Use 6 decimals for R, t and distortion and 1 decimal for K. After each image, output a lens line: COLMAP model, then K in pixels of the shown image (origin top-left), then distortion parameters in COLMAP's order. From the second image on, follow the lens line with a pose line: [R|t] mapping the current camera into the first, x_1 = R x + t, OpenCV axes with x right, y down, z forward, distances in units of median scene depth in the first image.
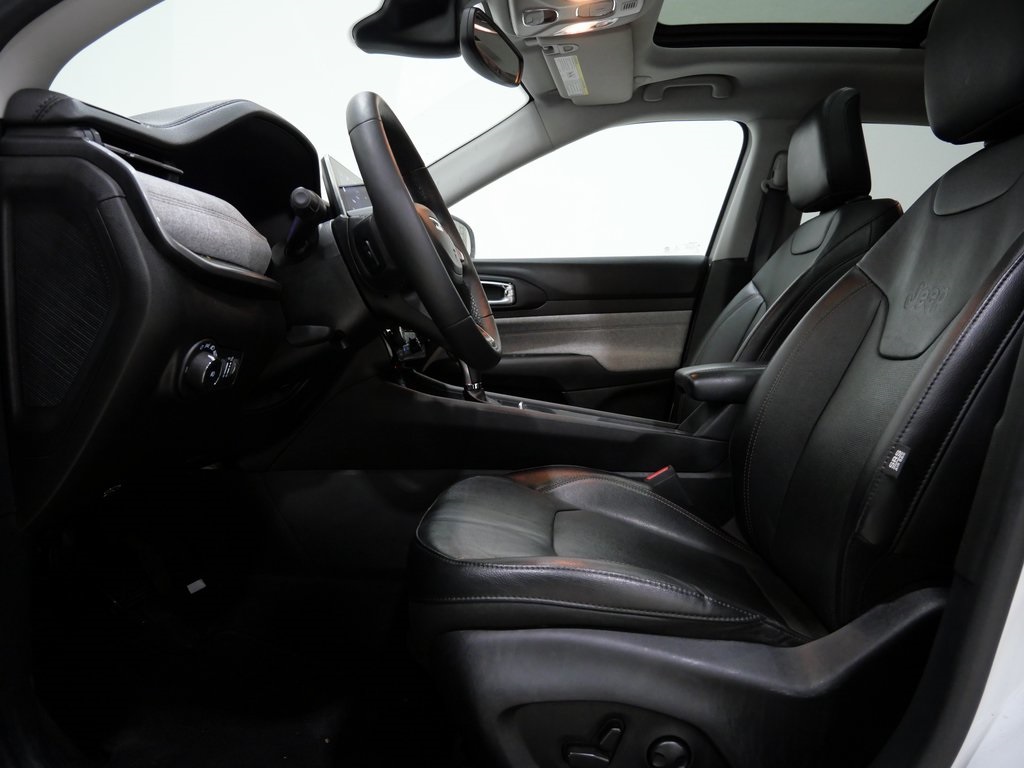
lens RADIAL K [[762.5, 0, 510.5], [0, 762.5, 385.9], [0, 0, 1]] dist [-0.031687, 0.002537]
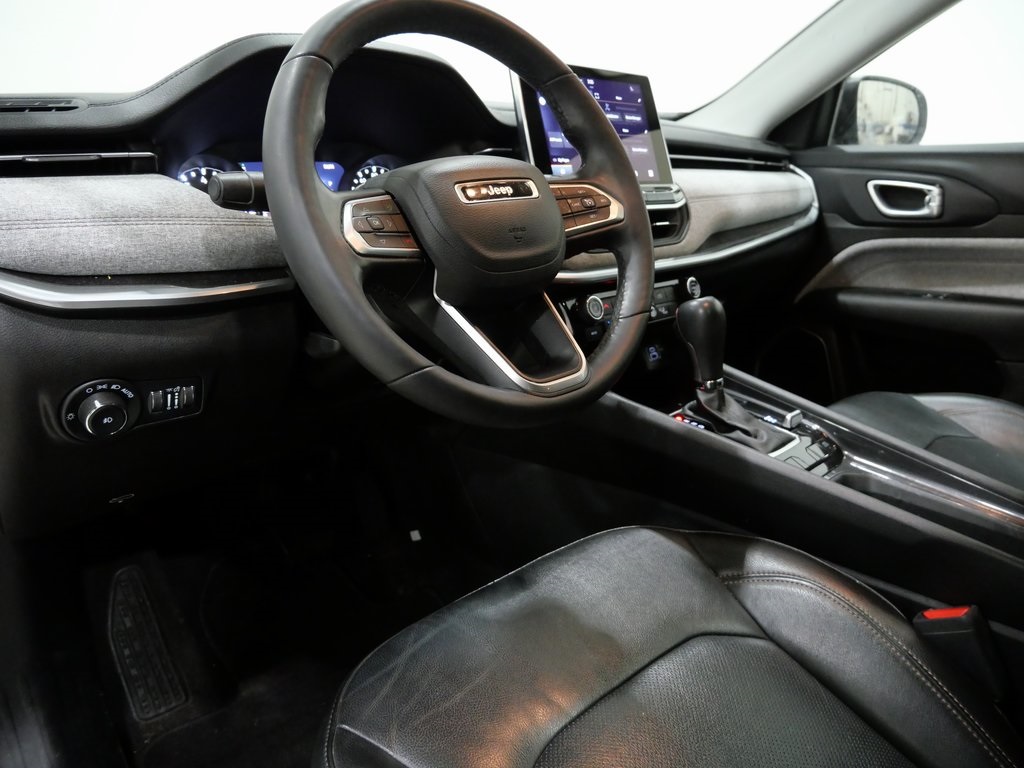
lens RADIAL K [[762.5, 0, 510.5], [0, 762.5, 385.9], [0, 0, 1]] dist [-0.031687, 0.002537]
pose [[0.743542, 0.181404, -0.643614, 0.176120], [-0.043404, 0.973563, 0.224257, -0.096128], [0.667279, -0.138809, 0.731758, 0.251813]]
